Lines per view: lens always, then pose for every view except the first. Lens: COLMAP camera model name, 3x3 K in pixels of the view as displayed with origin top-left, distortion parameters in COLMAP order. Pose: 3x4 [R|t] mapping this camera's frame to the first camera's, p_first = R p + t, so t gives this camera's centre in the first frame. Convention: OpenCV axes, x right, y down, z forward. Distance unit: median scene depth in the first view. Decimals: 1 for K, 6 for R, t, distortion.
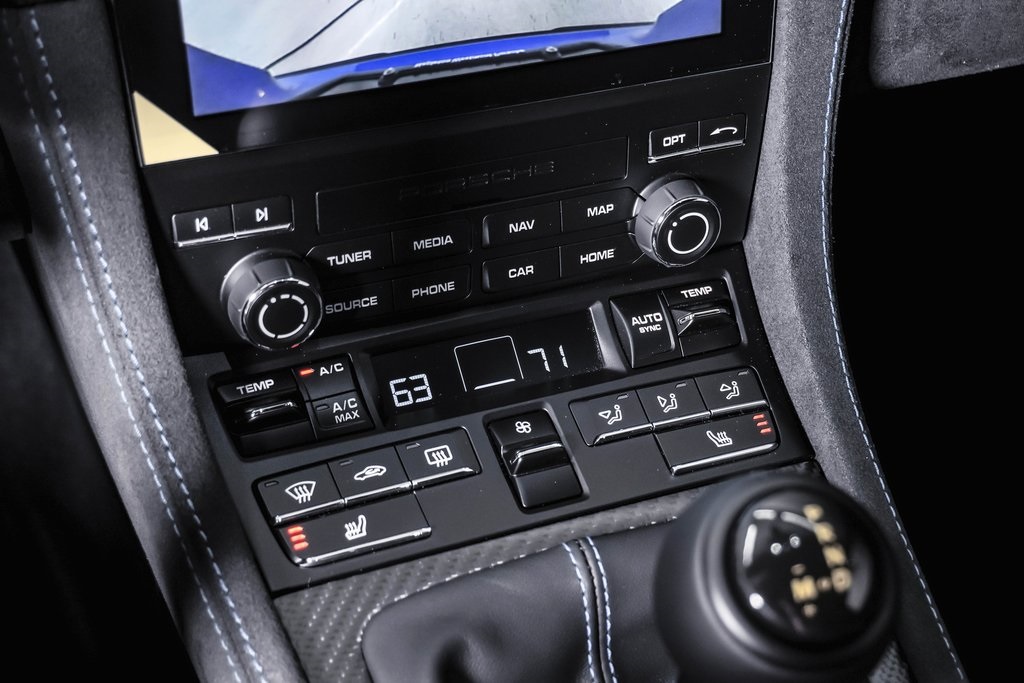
lens RADIAL K [[1813.8, 0, 514.0], [0, 1813.8, 338.4], [0, 0, 1]] dist [0.003183, 0.000000]
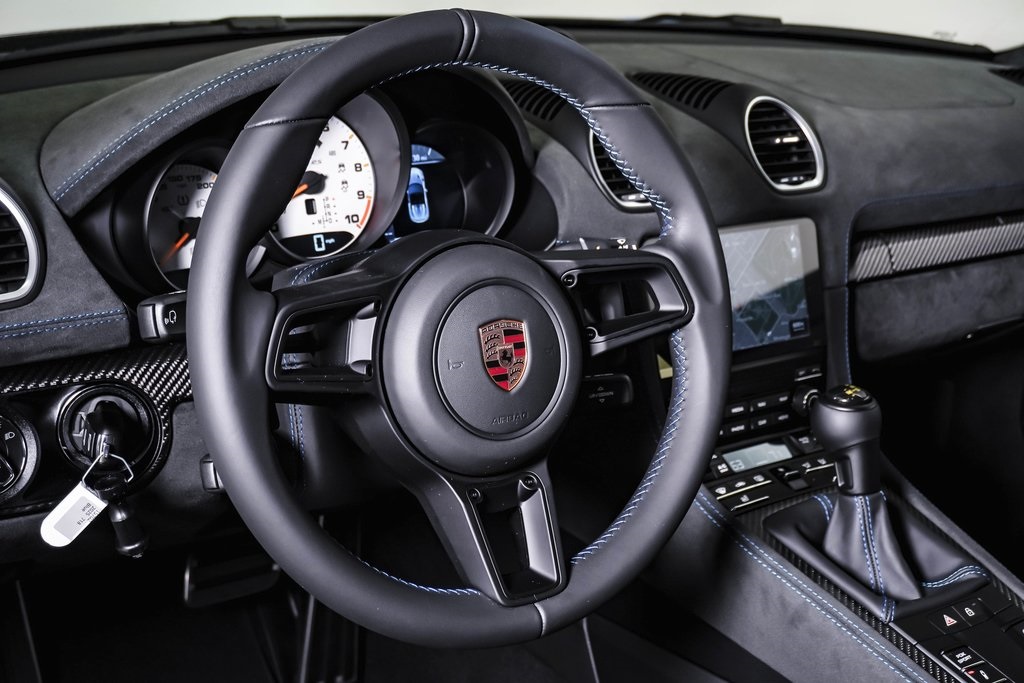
lens RADIAL K [[1395.7, 0, 511.8], [0, 1395.7, 335.8], [0, 0, 1]] dist [-0.006959, 0.000000]
pose [[0.973999, -0.102573, 0.202003, -0.826344], [0.174156, 0.909269, -0.378021, 0.612186], [-0.144901, 0.403372, 0.903491, -0.982460]]
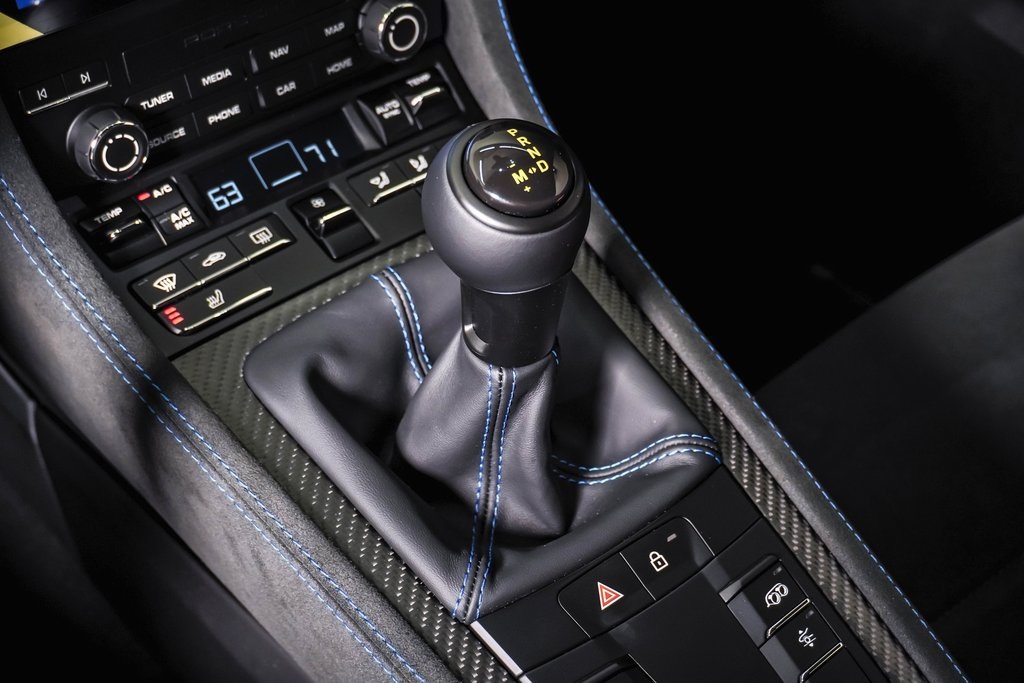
lens RADIAL K [[1746.2, 0, 510.9], [0, 1746.2, 345.7], [0, 0, 1]] dist [0.032812, 0.000000]
pose [[0.957016, -0.238002, 0.165759, -0.096771], [0.229504, 0.970863, 0.068945, 0.095704], [-0.177339, -0.027939, 0.983753, -0.270396]]
